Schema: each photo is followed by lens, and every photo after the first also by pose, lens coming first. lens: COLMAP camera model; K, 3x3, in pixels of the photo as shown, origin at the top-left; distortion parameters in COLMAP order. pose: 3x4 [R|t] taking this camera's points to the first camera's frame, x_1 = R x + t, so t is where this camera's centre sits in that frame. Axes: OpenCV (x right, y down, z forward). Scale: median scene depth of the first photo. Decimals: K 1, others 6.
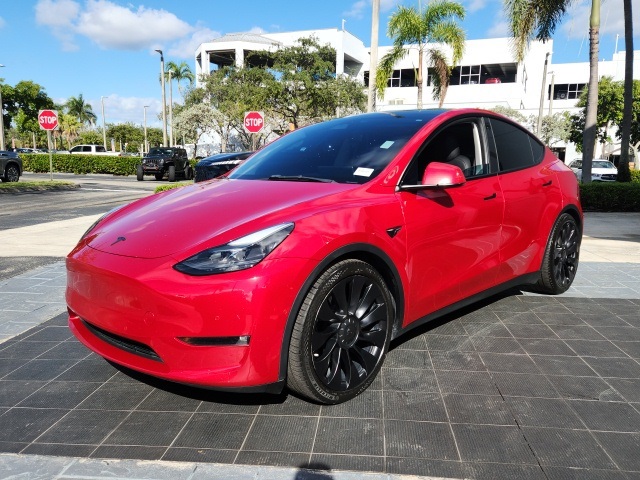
lens RADIAL K [[517.8, 0, 320.9], [0, 517.8, 238.4], [0, 0, 1]] dist [0.041886, 0.000432]
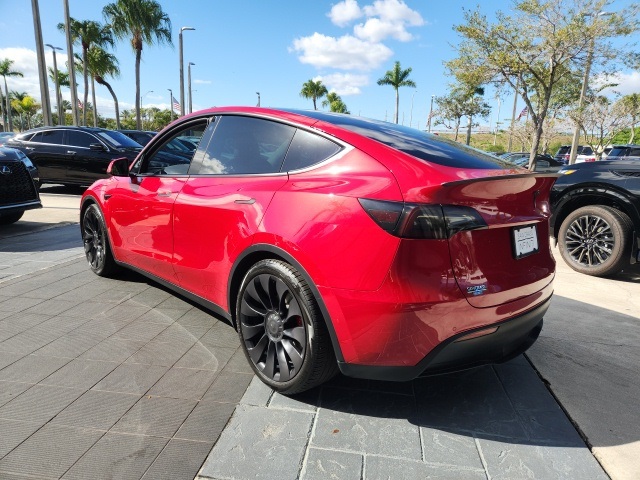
lens RADIAL K [[426.6, 0, 324.0], [0, 426.6, 242.1], [0, 0, 1]] dist [0.077049, -0.069800]
pose [[-0.033720, 0.195816, -0.980061, 0.494708], [-0.188795, 0.961715, 0.198646, -0.092956], [0.981438, 0.191728, 0.004540, 0.550394]]
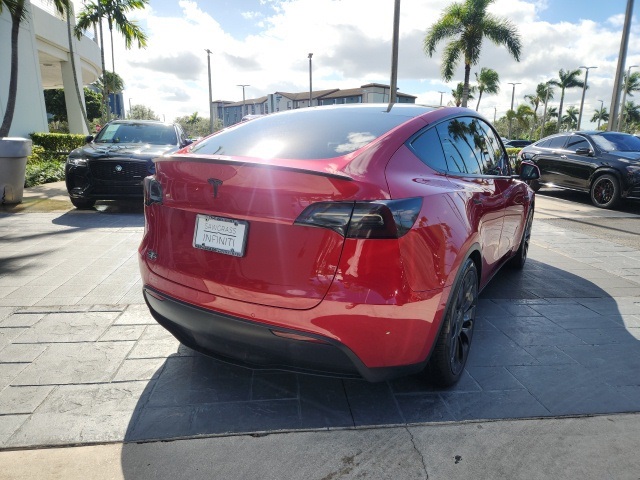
lens RADIAL K [[426.6, 0, 324.0], [0, 426.6, 242.1], [0, 0, 1]] dist [0.077049, -0.069800]
pose [[-0.974008, 0.024765, -0.225155, 0.237899], [-0.061327, 0.928049, 0.367375, -0.149070], [0.218053, 0.371634, -0.902408, 0.887702]]
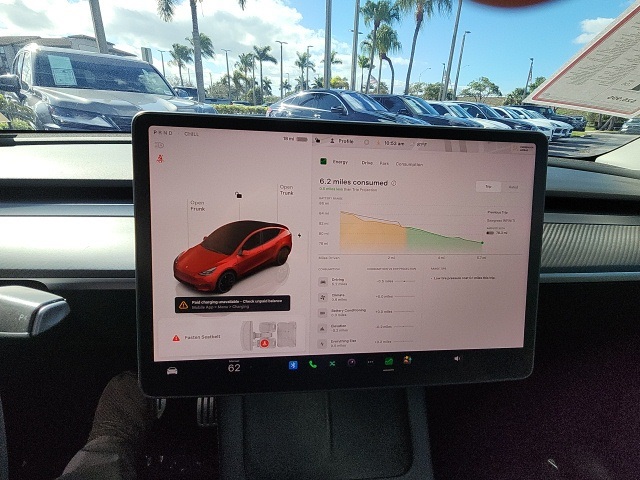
lens RADIAL K [[332.7, 0, 322.7], [0, 332.7, 240.0], [0, 0, 1]] dist [0.012448, -0.007135]
pose [[-0.628153, 0.247696, -0.737611, 0.034530], [-0.166780, 0.883082, 0.438577, -0.063802], [0.760005, 0.398512, -0.513400, 0.441298]]
